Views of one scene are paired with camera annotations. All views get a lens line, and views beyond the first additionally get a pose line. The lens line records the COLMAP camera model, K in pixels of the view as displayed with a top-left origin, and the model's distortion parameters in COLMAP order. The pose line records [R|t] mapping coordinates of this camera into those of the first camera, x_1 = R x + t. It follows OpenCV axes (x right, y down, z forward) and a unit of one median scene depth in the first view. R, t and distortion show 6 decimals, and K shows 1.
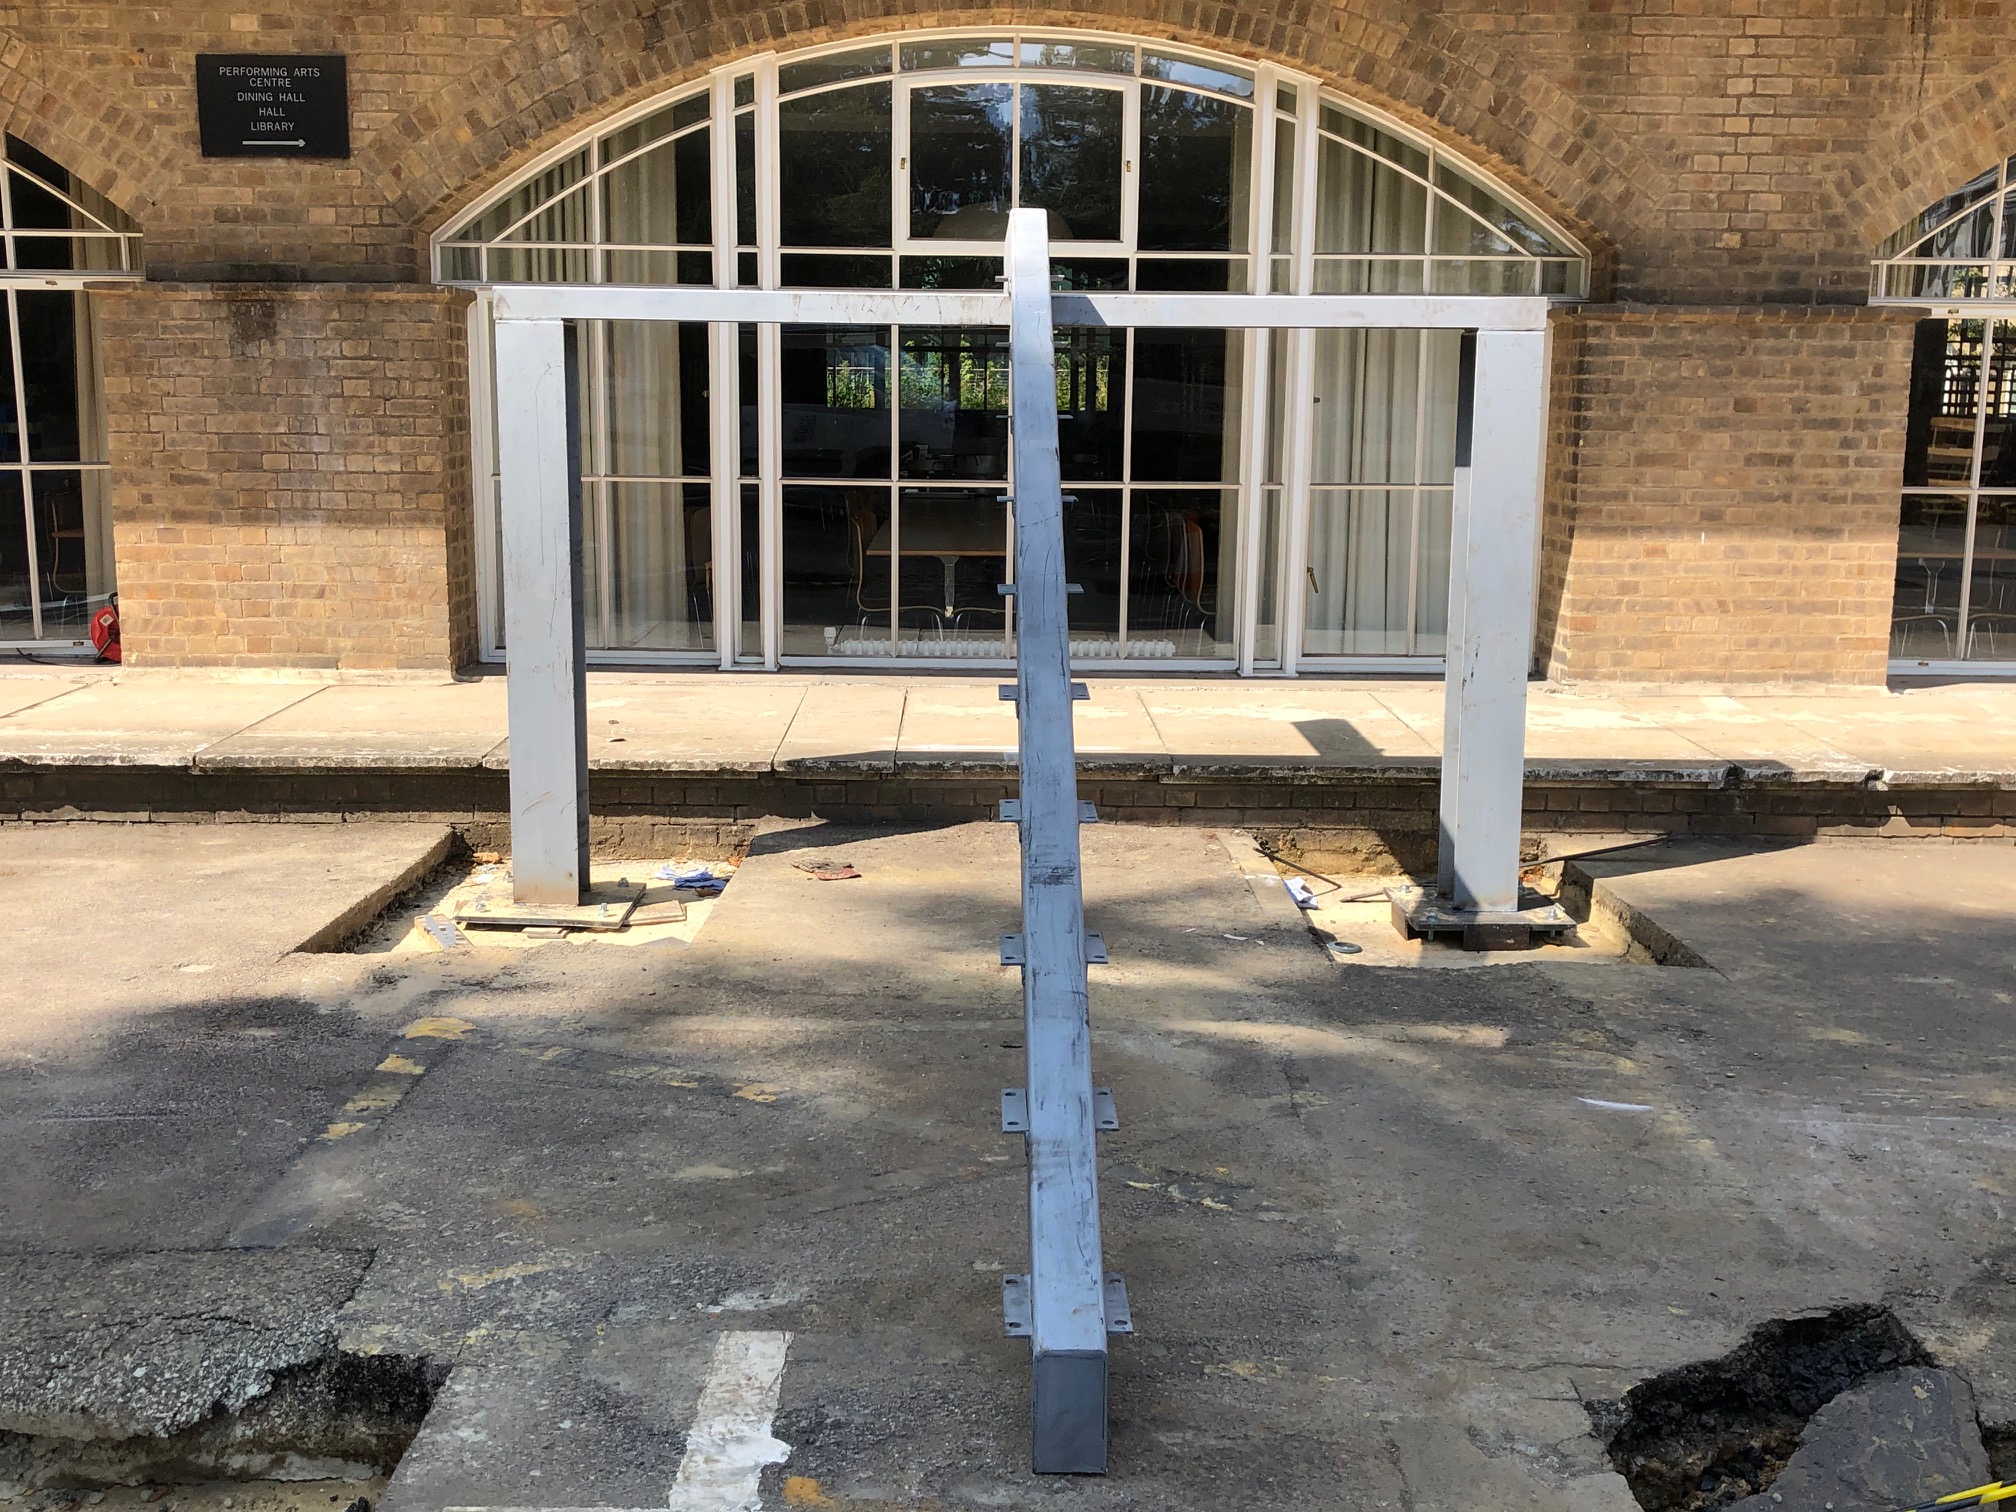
lens RADIAL K [[2072.0, 0, 1007.3], [0, 2072.0, 756.9], [0, 0, 1]] dist [-0.001612, 0.000000]
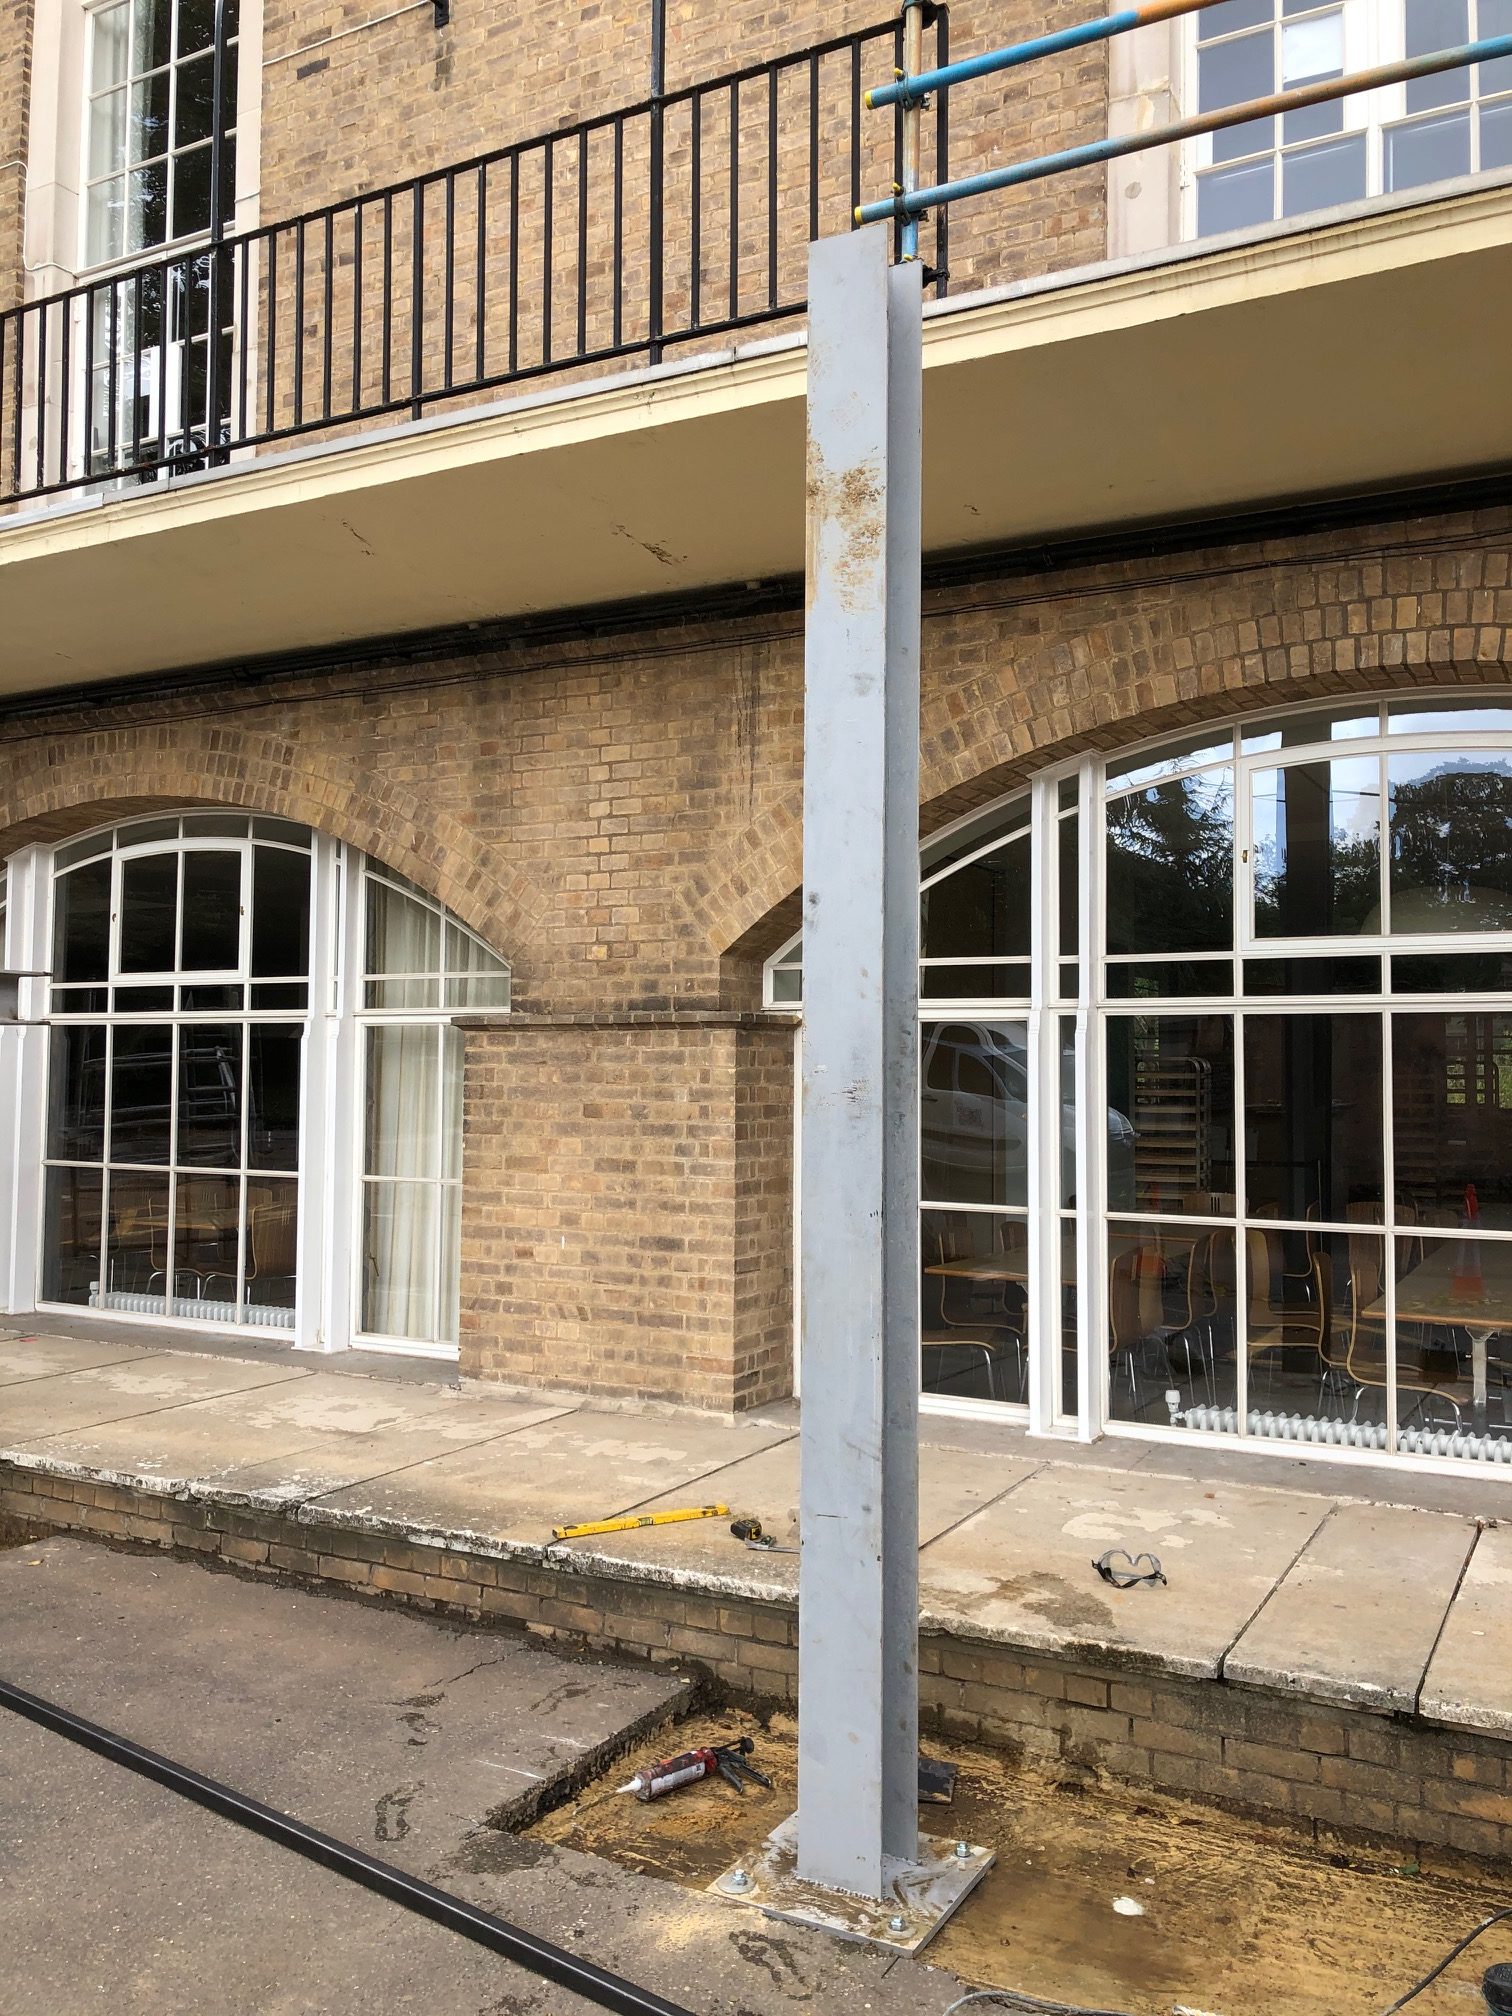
lens RADIAL K [[1650.8, 0, 745.9], [0, 1650.8, 997.9], [0, 0, 1]] dist [0.035063, -0.037760]
pose [[0.869678, -0.025240, -0.492973, 0.820653], [-0.088517, 0.974529, -0.206053, -0.065124], [0.485618, 0.222836, 0.845293, 0.349541]]
